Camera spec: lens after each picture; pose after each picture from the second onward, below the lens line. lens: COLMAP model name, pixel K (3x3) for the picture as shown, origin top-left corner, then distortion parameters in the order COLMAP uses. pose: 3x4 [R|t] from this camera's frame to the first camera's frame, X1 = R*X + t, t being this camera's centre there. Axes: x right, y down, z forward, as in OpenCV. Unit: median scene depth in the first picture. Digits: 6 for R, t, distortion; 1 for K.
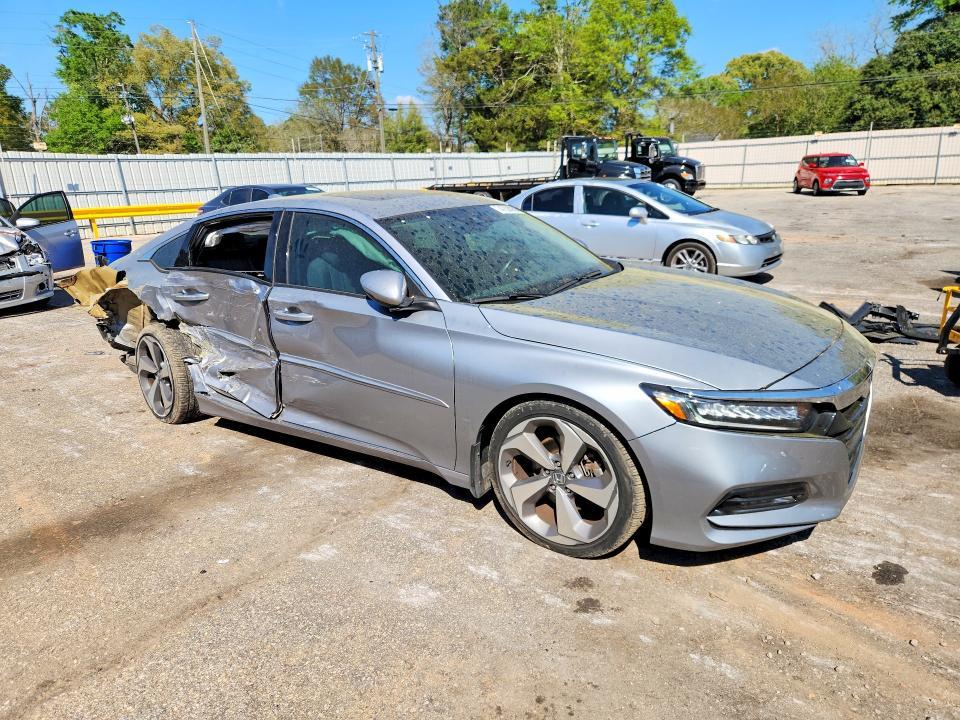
lens RADIAL K [[631.9, 0, 477.3], [0, 631.9, 353.1], [0, 0, 1]] dist [0.073084, -0.066151]
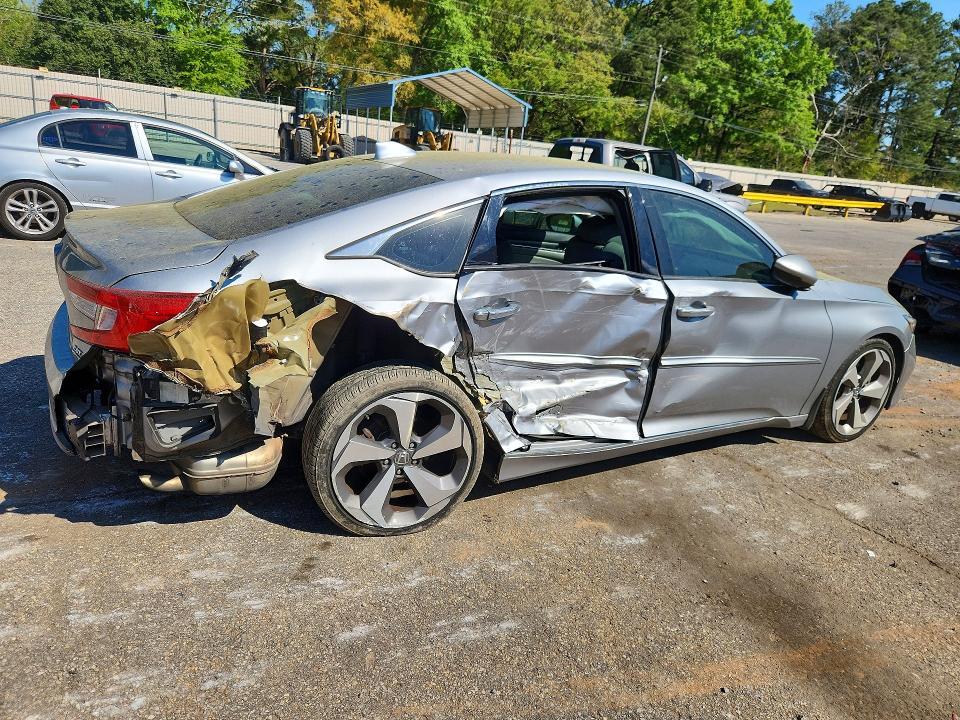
lens RADIAL K [[631.9, 0, 477.3], [0, 631.9, 353.1], [0, 0, 1]] dist [0.073084, -0.066151]
pose [[0.428883, -0.187330, 0.883723, -0.388217], [0.118761, 0.981464, 0.150412, -0.054212], [-0.895520, 0.040443, 0.443181, 0.283474]]
